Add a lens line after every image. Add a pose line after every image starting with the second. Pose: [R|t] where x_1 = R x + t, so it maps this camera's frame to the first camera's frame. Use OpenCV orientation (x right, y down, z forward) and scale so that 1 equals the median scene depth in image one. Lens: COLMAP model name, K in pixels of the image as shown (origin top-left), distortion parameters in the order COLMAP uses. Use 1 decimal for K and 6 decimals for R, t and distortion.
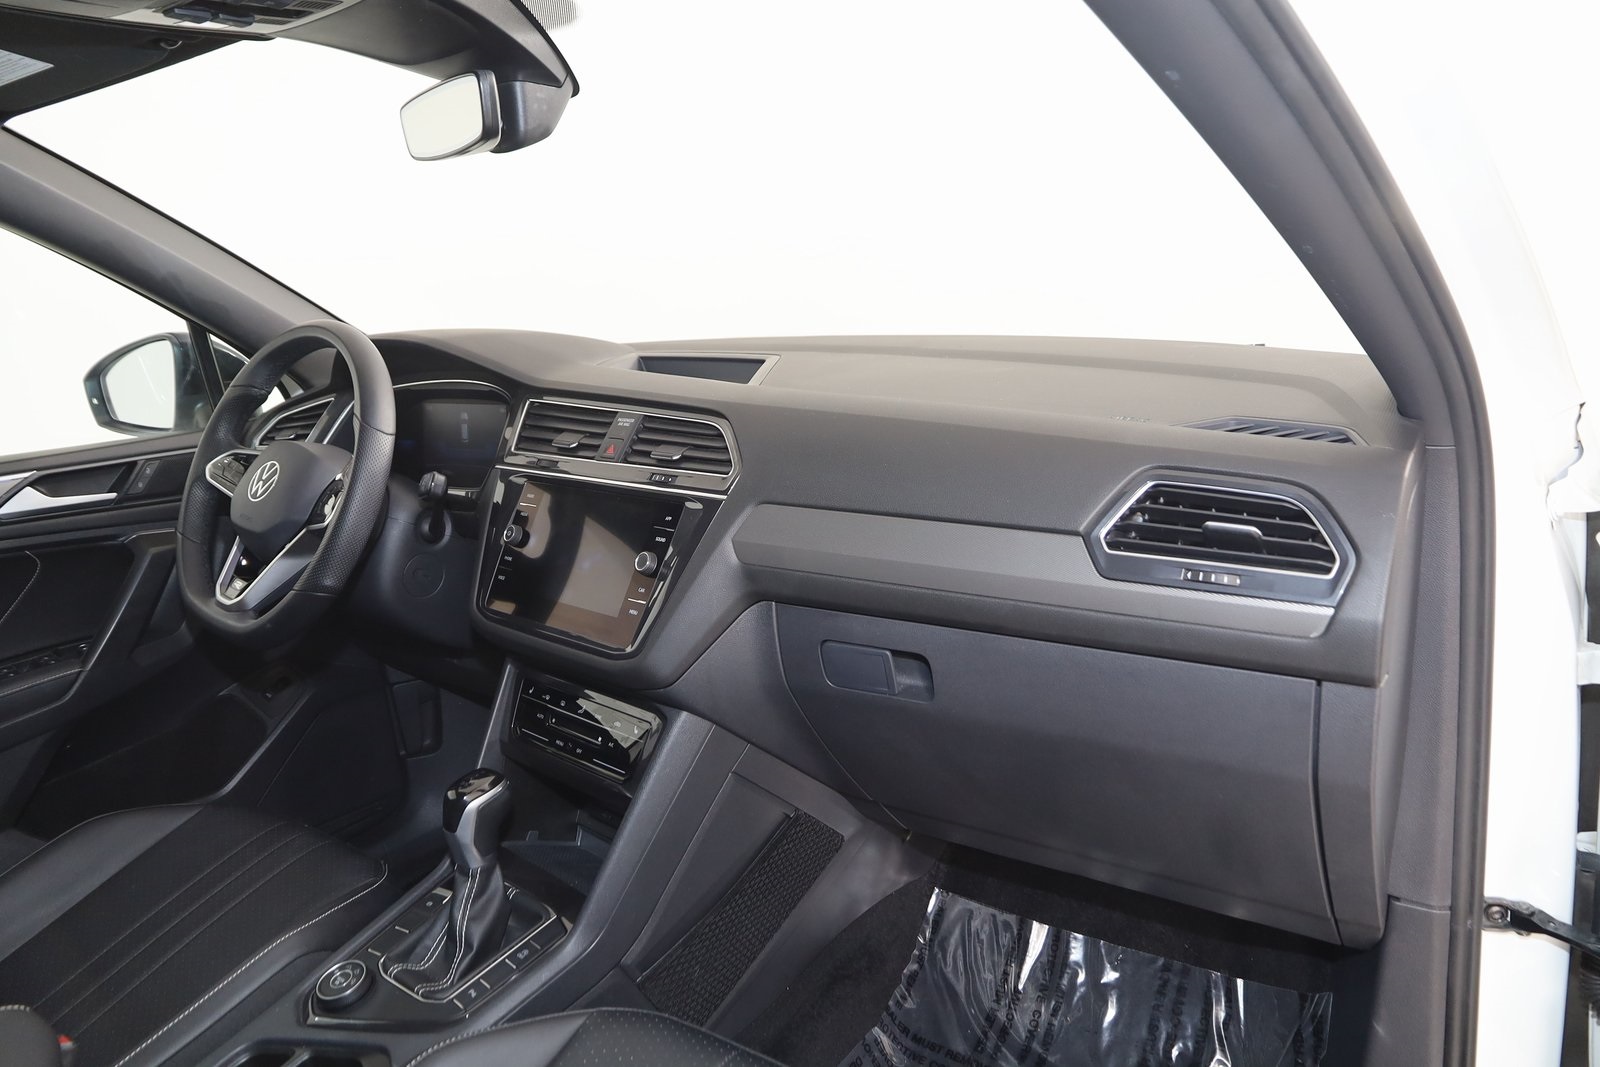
lens RADIAL K [[1095.8, 0, 814.6], [0, 1095.8, 528.9], [0, 0, 1]] dist [-0.105026, 0.058587]
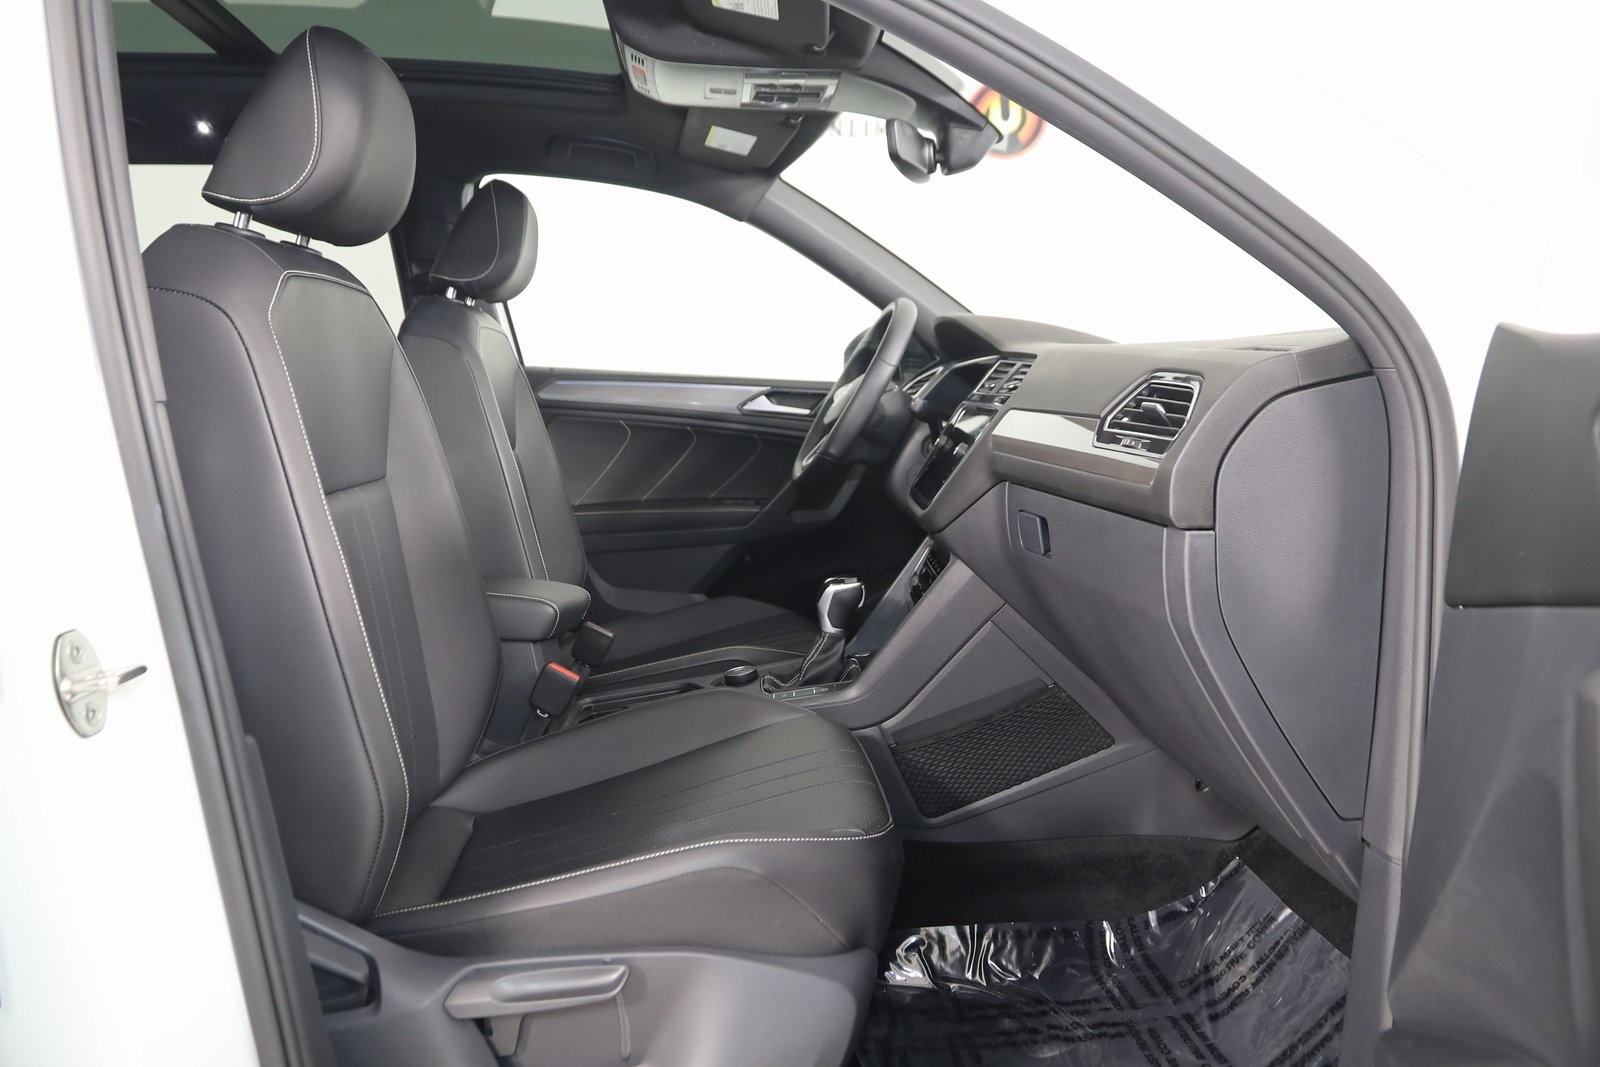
lens RADIAL K [[1095.8, 0, 805.7], [0, 1095.8, 532.6], [0, 0, 1]] dist [-0.105026, 0.058587]
pose [[0.653116, 0.183534, -0.734680, 0.664145], [-0.252777, 0.967376, 0.016952, 0.136973], [0.713824, 0.174638, 0.678202, -0.080737]]
